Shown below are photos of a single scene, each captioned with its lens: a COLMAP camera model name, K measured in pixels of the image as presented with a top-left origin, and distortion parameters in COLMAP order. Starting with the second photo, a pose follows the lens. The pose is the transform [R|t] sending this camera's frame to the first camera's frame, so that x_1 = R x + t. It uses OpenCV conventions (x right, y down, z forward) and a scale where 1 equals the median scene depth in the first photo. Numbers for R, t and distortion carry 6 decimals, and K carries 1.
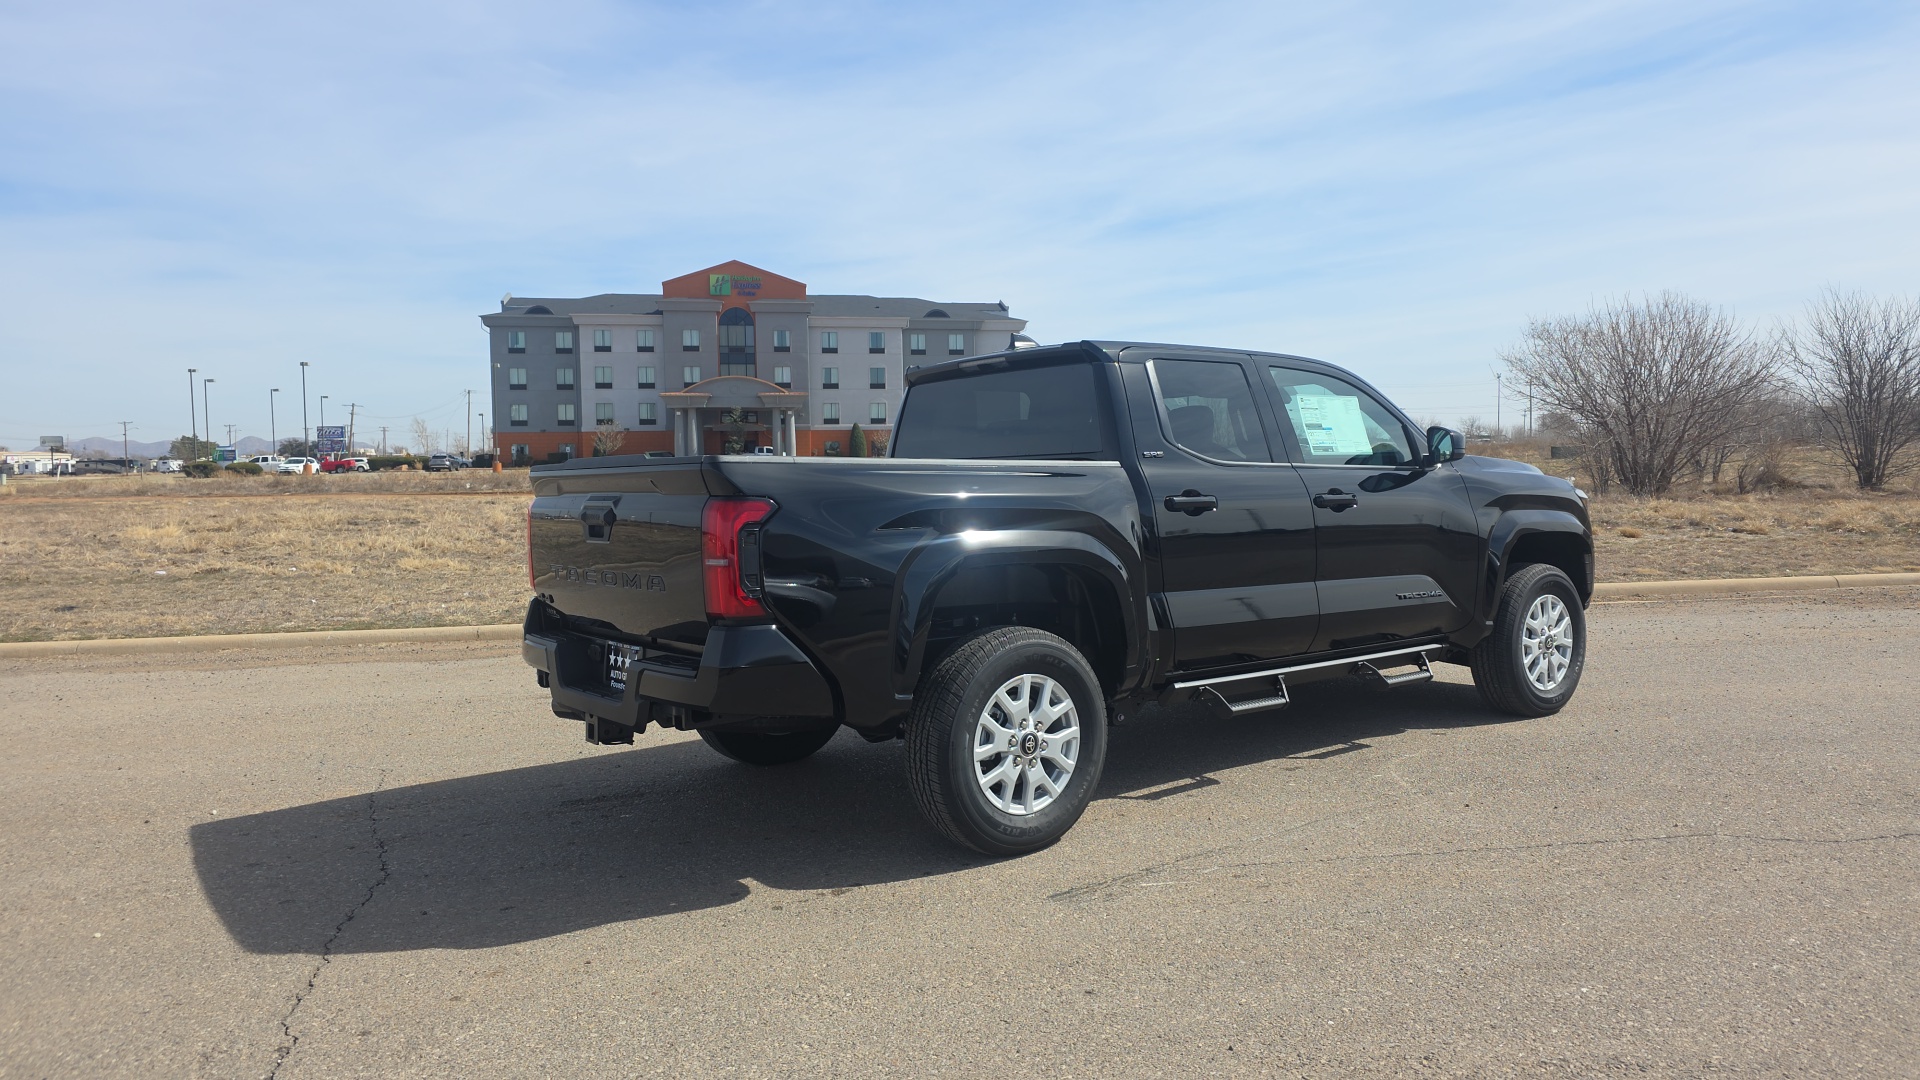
lens RADIAL K [[1309.6, 0, 1012.1], [0, 1309.6, 539.7], [0, 0, 1]] dist [0.052177, -0.040749]
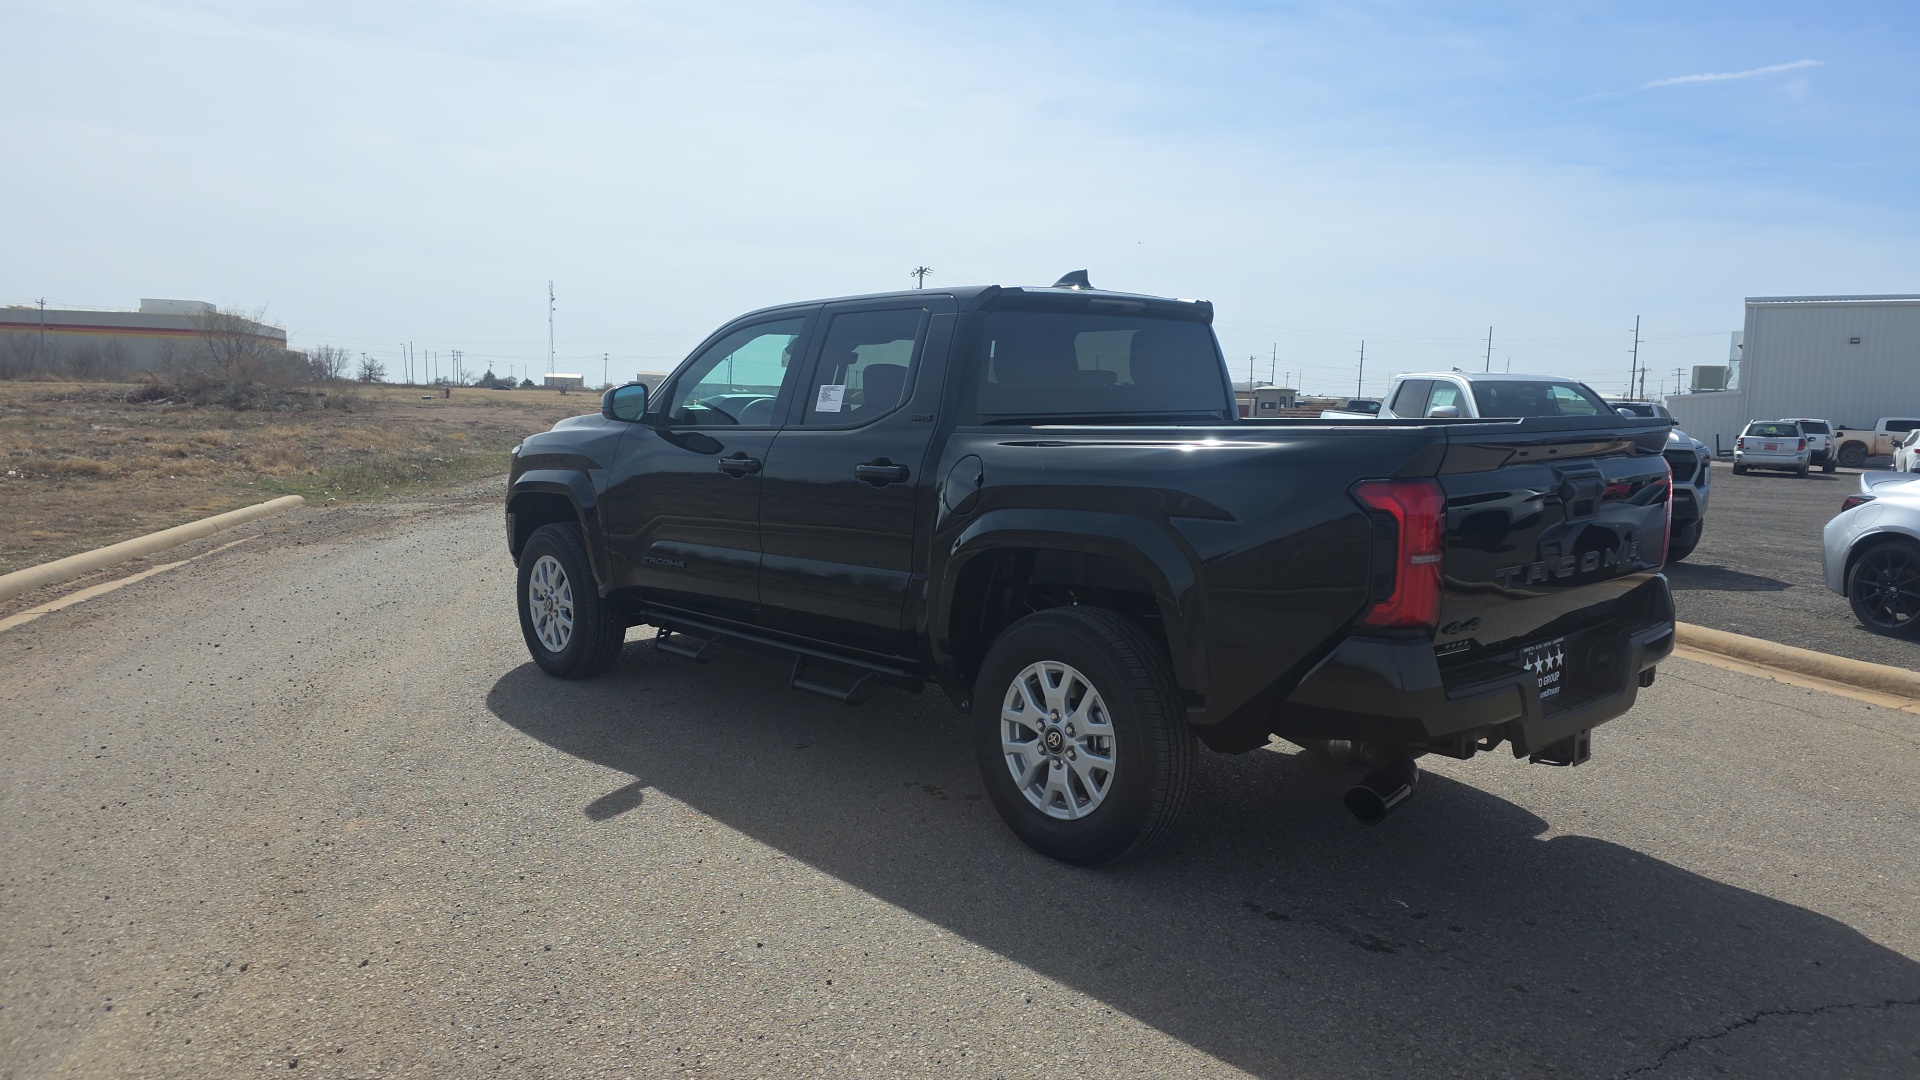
lens RADIAL K [[1296.9, 0, 999.1], [0, 1296.9, 501.3], [0, 0, 1]] dist [0.059108, -0.062042]
pose [[-0.125520, -0.061011, 0.990213, -1.054455], [0.038372, 0.997062, 0.066297, -0.076474], [-0.991349, 0.046318, -0.122810, 1.422424]]
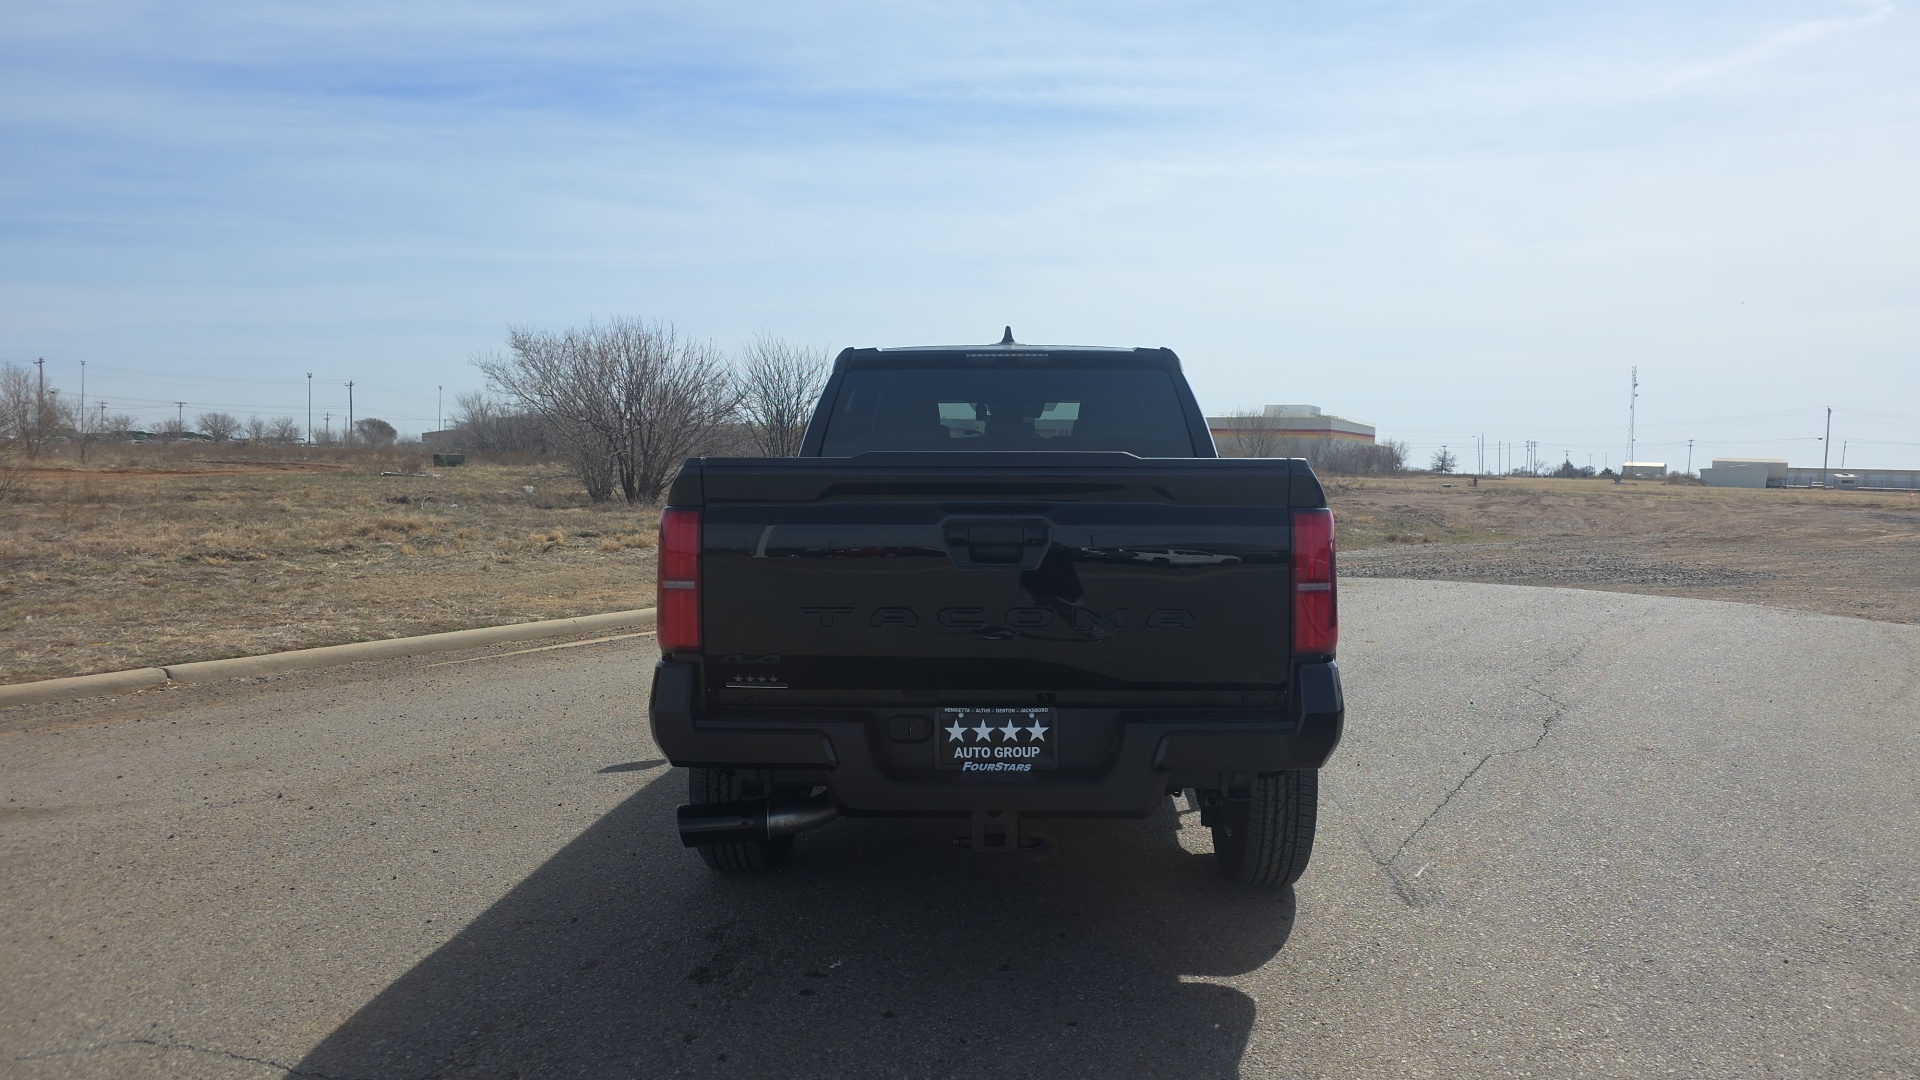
lens RADIAL K [[1296.9, 0, 999.1], [0, 1296.9, 501.3], [0, 0, 1]] dist [0.059108, -0.062042]
pose [[0.613901, 0.009247, 0.789329, -0.852932], [0.018461, 0.999490, -0.026067, -0.016419], [-0.789167, 0.030574, 0.613417, 0.548546]]
